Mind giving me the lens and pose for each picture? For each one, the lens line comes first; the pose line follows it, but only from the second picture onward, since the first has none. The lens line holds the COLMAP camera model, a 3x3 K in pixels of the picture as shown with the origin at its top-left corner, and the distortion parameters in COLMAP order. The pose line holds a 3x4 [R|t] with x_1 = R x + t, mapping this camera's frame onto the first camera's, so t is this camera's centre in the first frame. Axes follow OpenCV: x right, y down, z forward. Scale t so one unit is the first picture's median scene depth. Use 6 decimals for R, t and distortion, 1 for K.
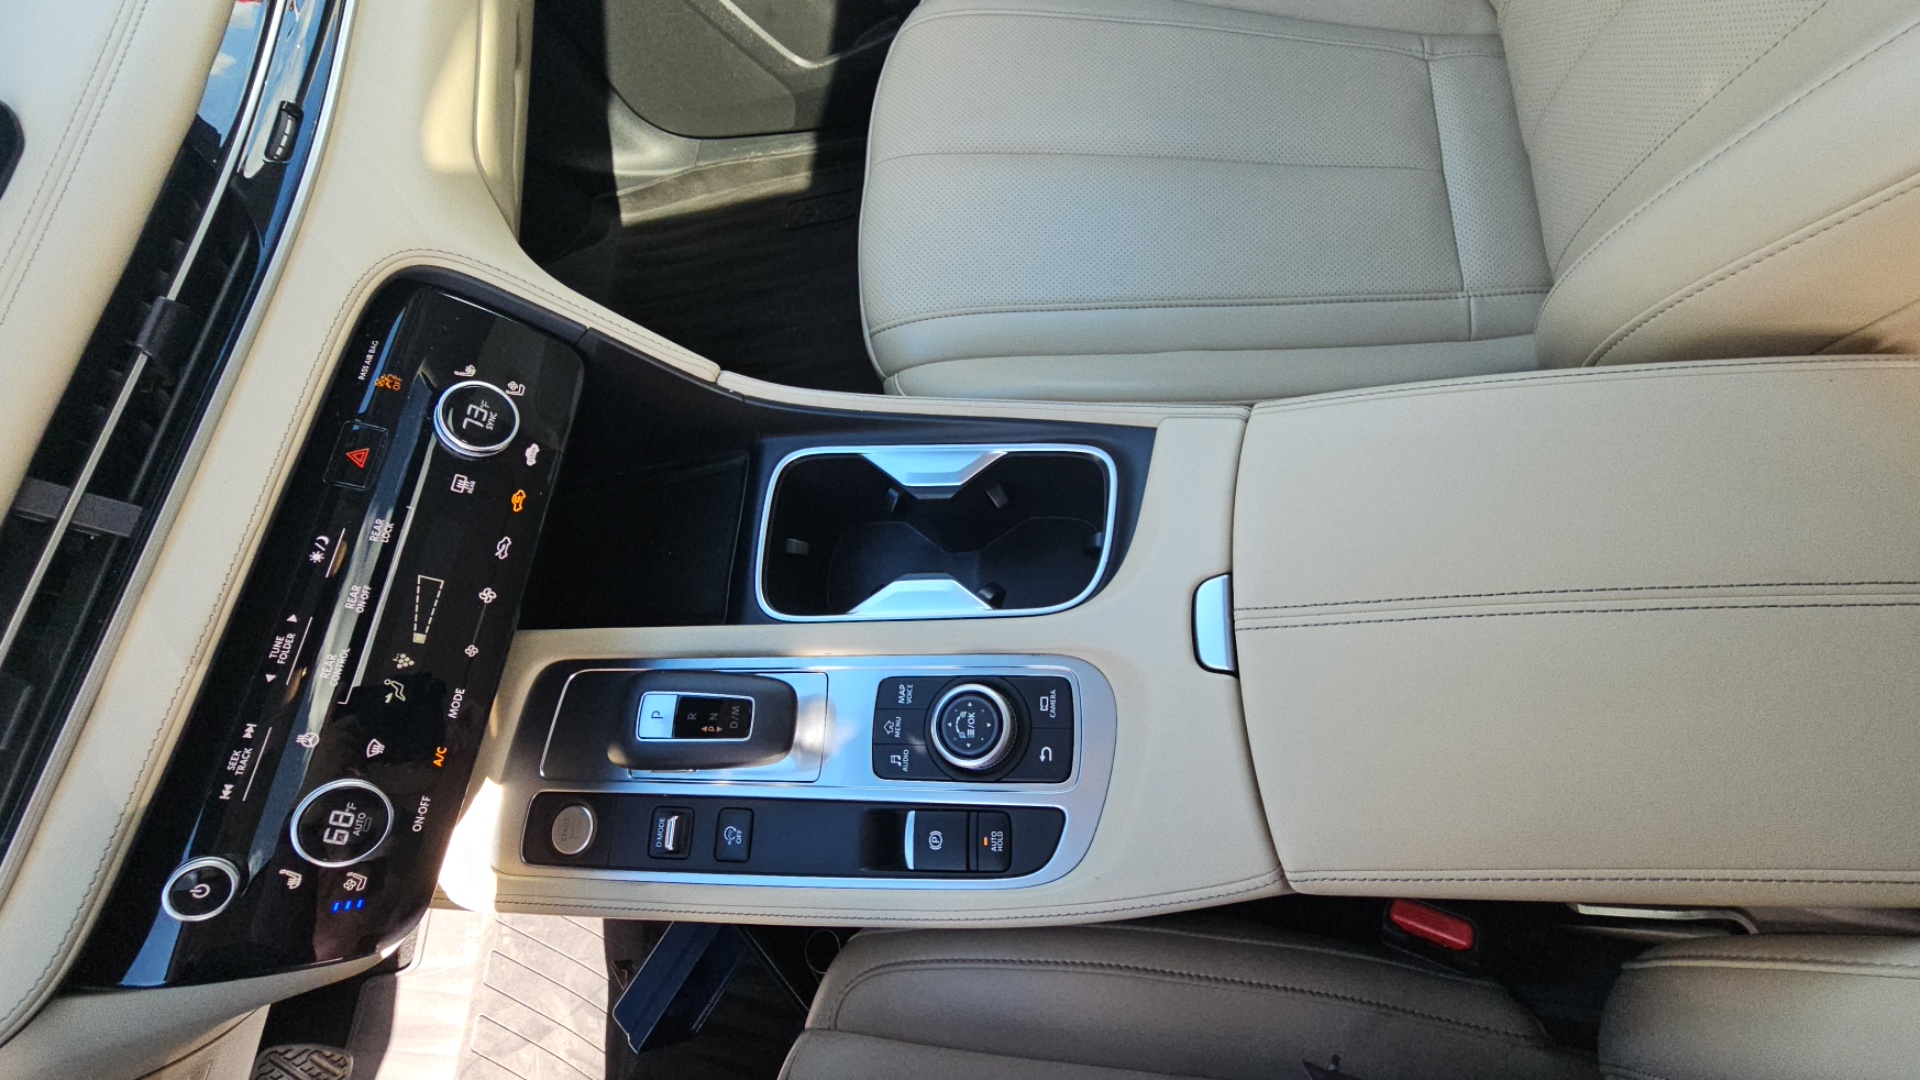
lens RADIAL K [[860.8, 0, 981.5], [0, 860.8, 543.8], [0, 0, 1]] dist [0.009446, -0.008017]
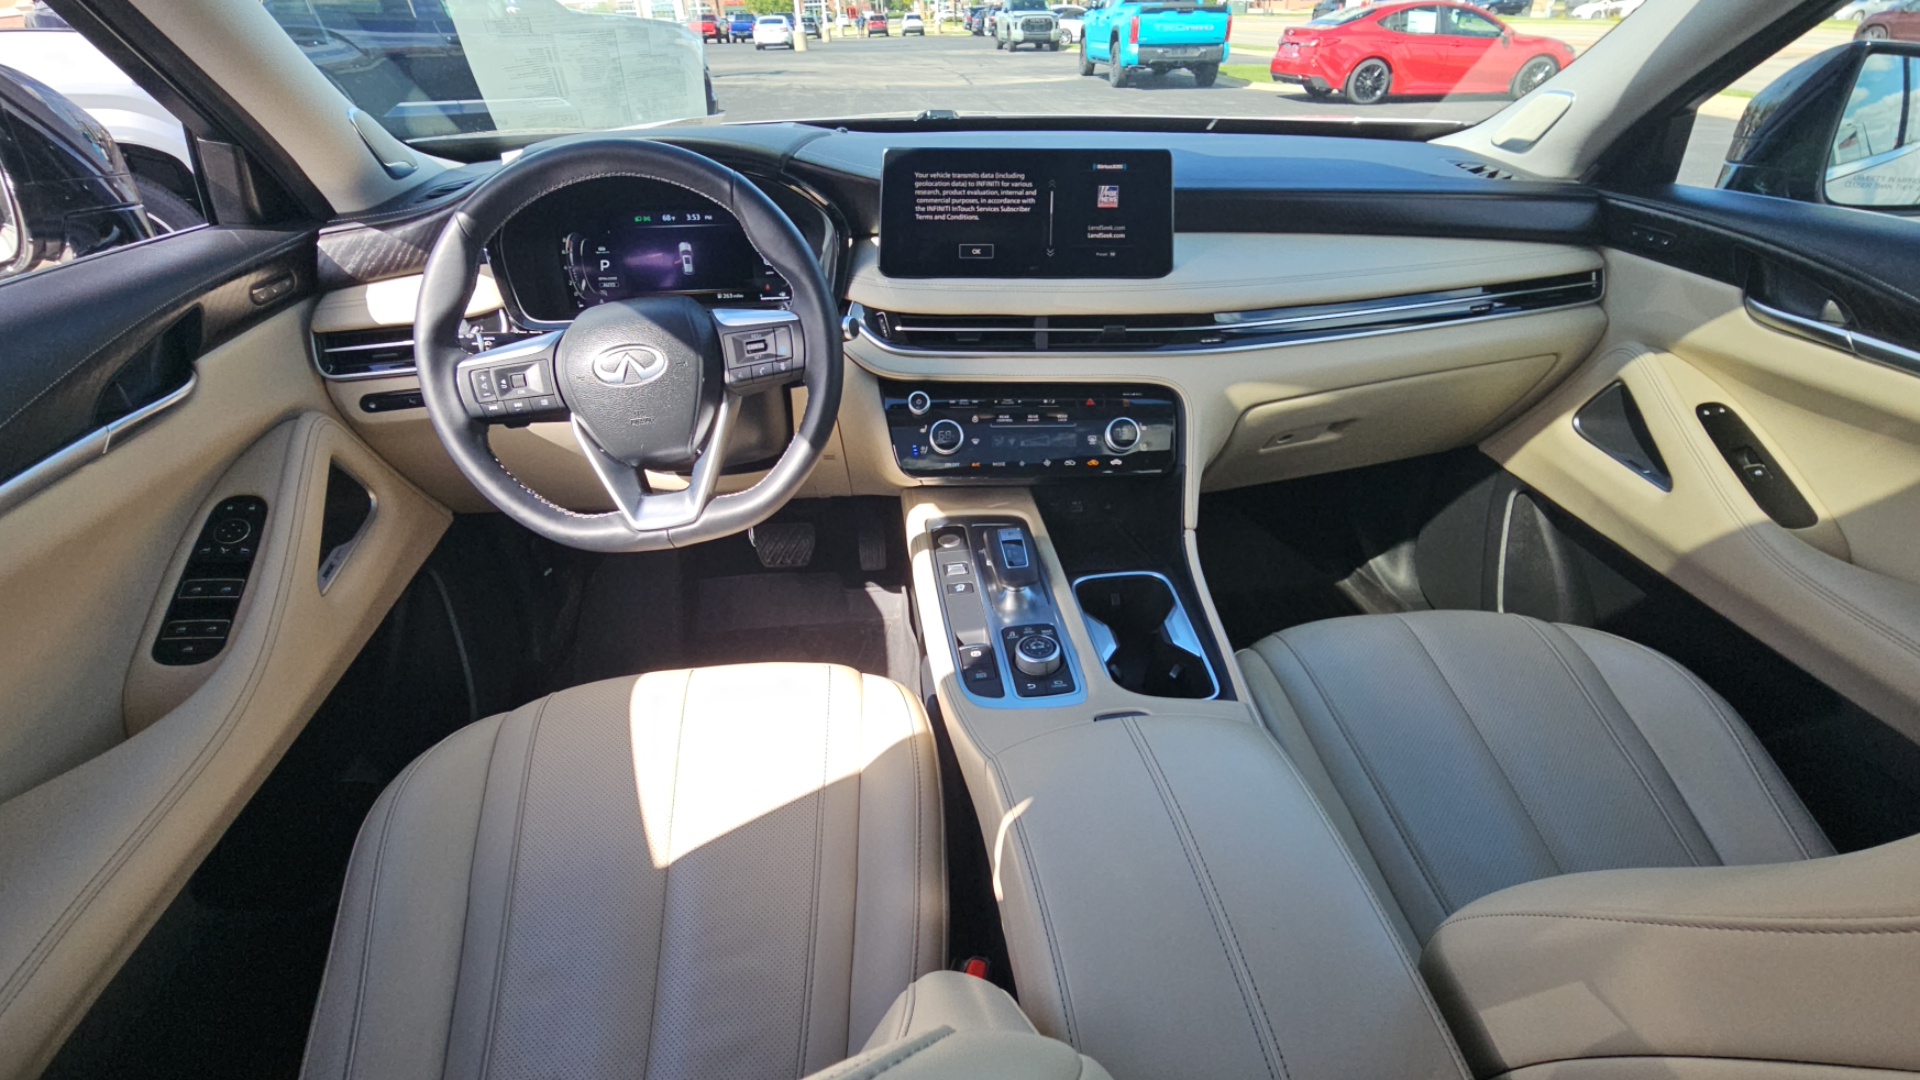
lens RADIAL K [[859.3, 0, 979.9], [0, 859.3, 547.4], [0, 0, 1]] dist [0.005423, -0.004787]
pose [[0.168239, 0.703962, -0.690024, 1.118888], [-0.946240, 0.311518, 0.087101, 0.102730], [0.276270, 0.638274, 0.718527, -0.514462]]
